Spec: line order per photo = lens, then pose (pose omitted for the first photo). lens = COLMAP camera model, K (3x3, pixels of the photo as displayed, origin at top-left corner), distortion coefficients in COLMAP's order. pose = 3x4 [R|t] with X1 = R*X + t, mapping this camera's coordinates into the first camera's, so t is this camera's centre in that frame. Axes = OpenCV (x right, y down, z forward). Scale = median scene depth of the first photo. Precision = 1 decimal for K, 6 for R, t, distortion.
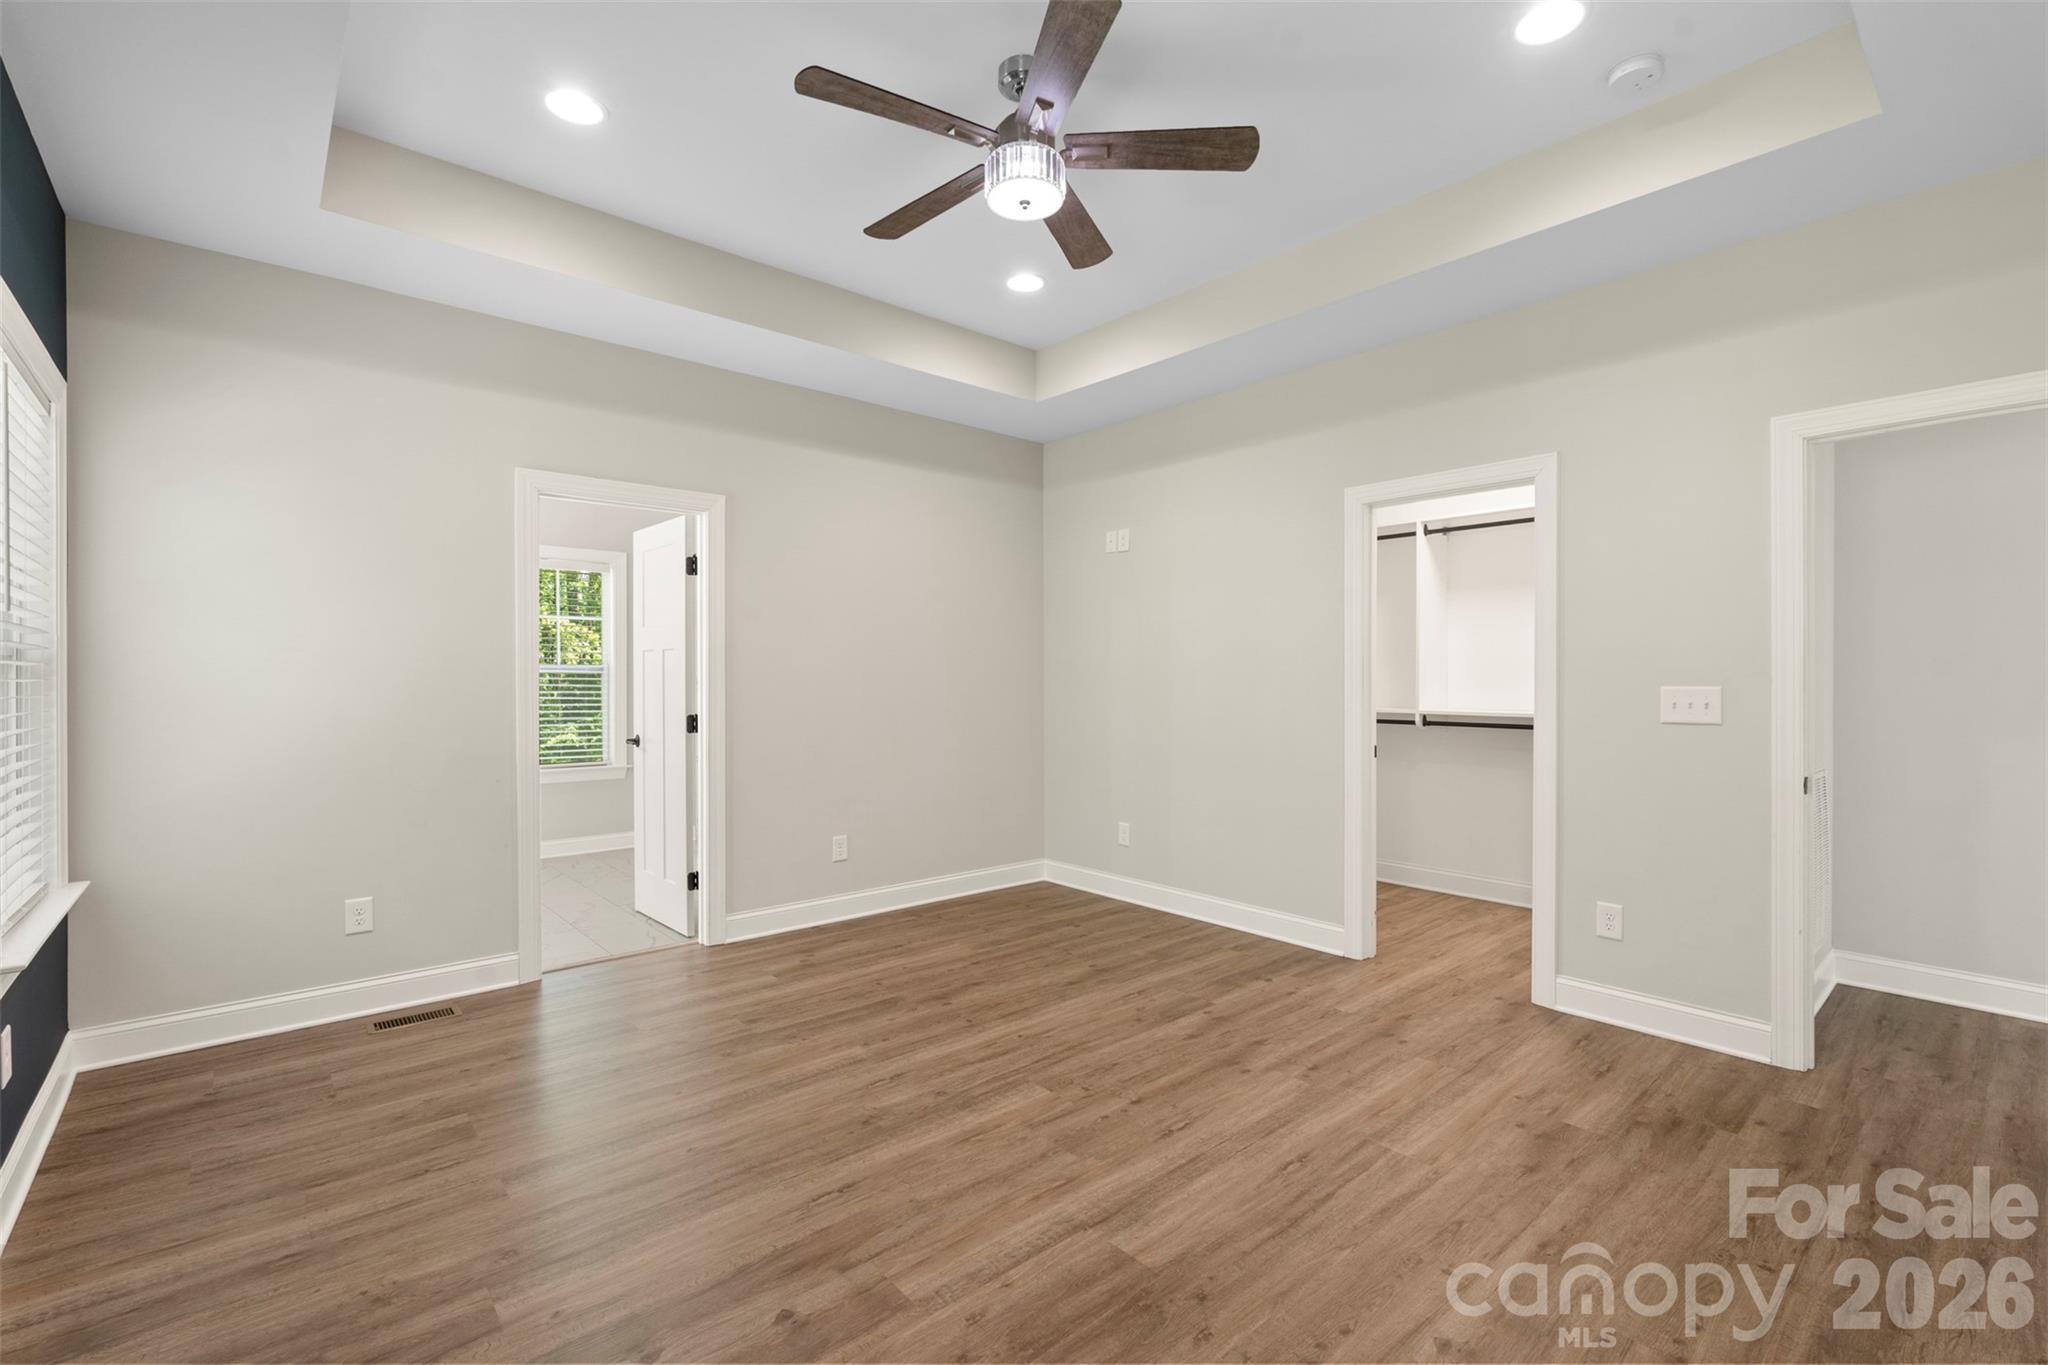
lens RADIAL K [[905.5, 0, 1019.9], [0, 905.5, 681.9], [0, 0, 1]] dist [-0.004582, -0.000729]
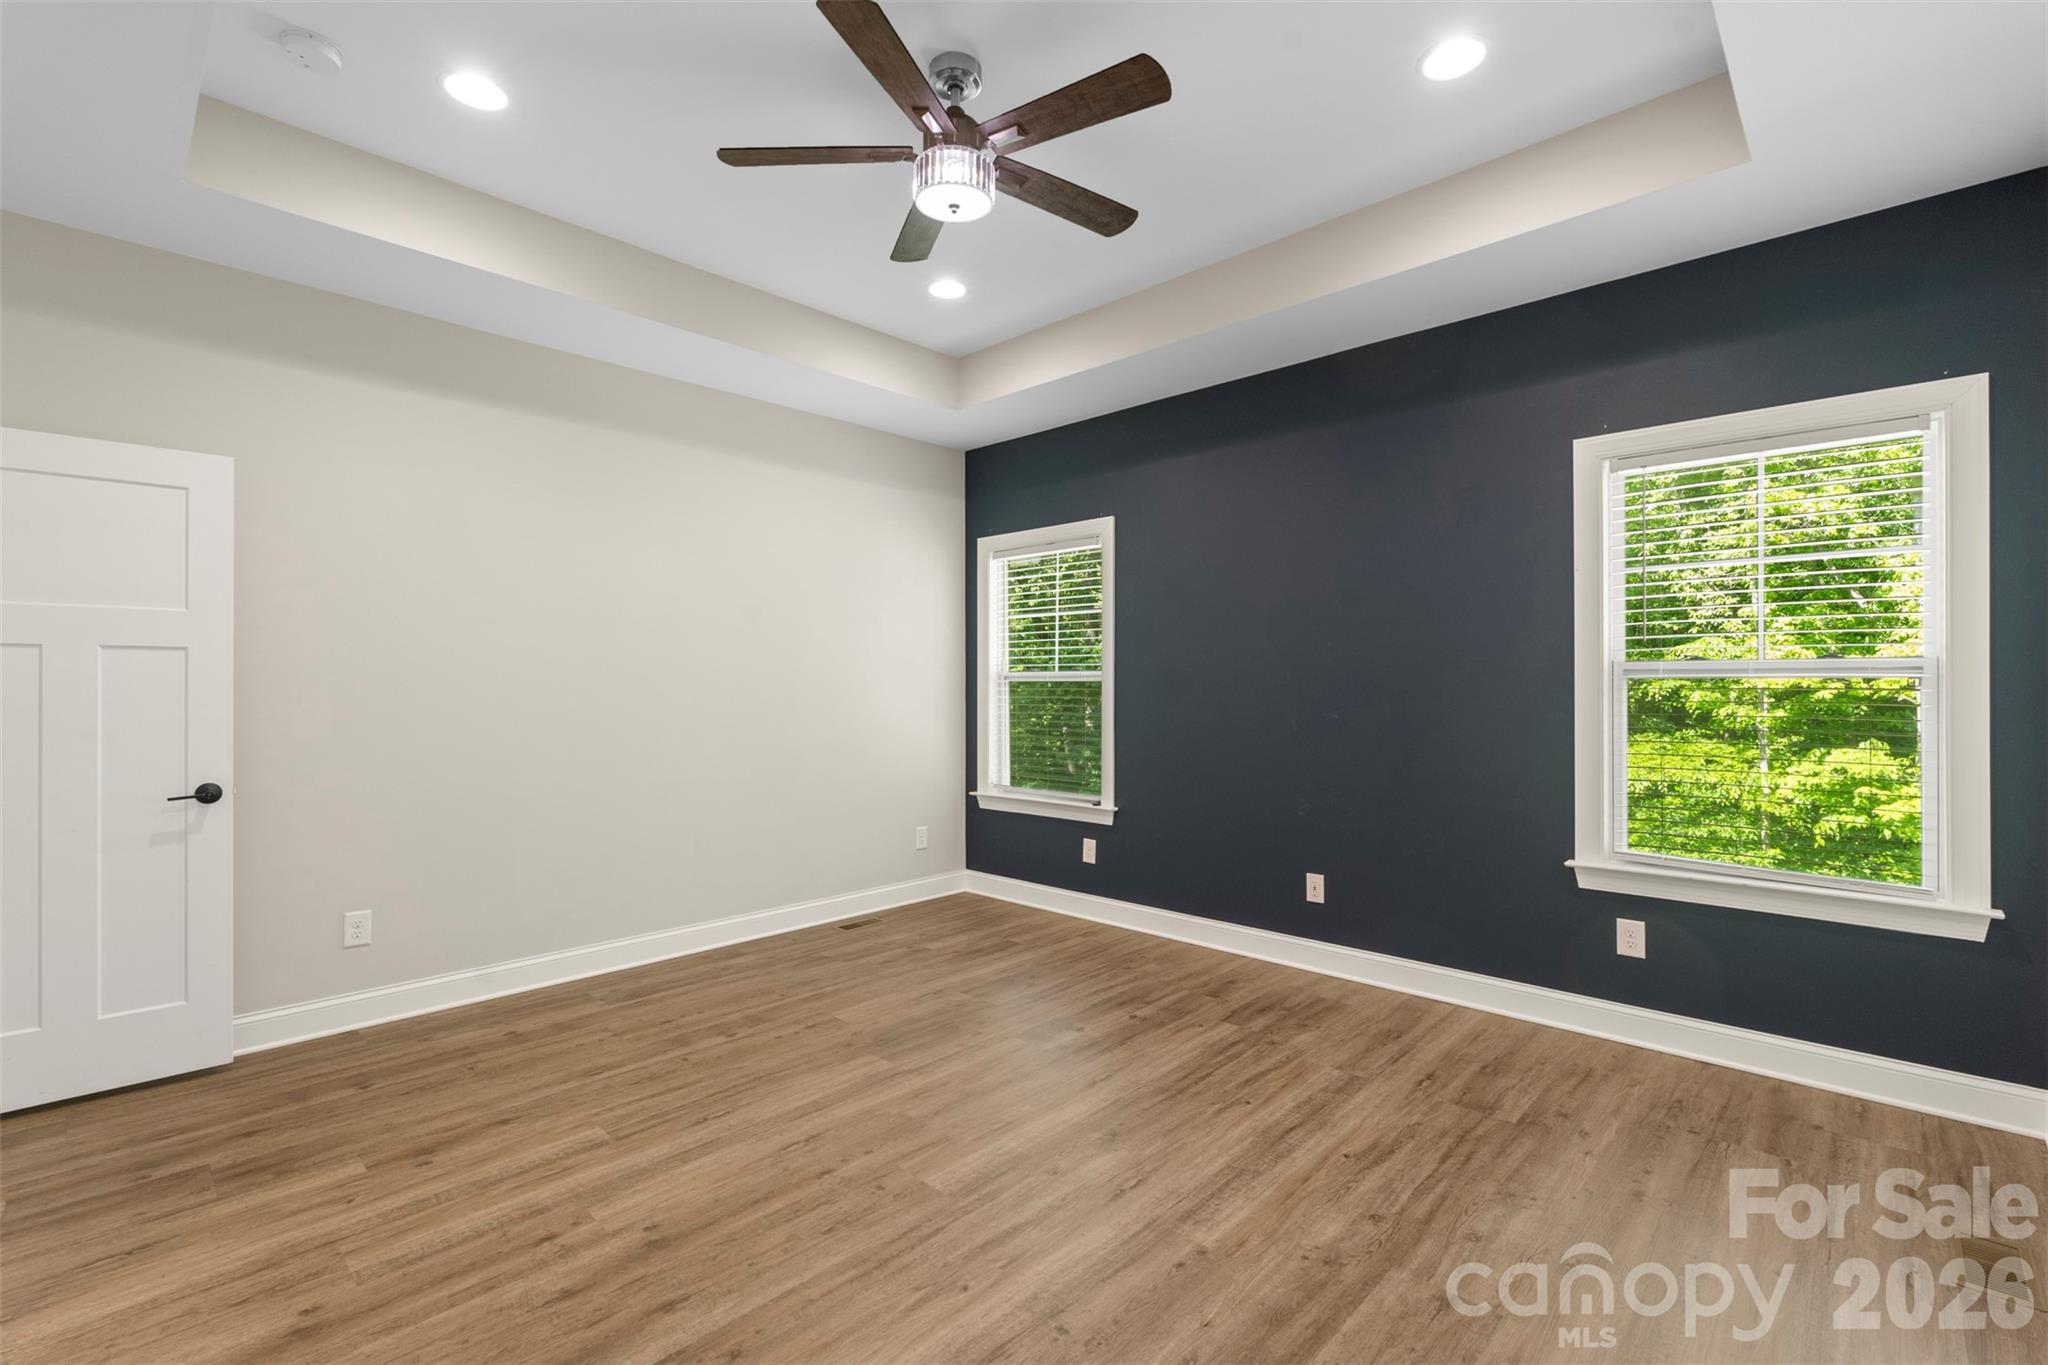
lens RADIAL K [[905.5, 0, 1029.3], [0, 905.5, 683.2], [0, 0, 1]] dist [-0.004582, -0.000729]
pose [[-0.994919, -0.000254, -0.100682, 0.020824], [-0.000333, 1.000000, 0.000764, -0.010557], [0.100682, 0.000794, -0.994918, 1.875271]]
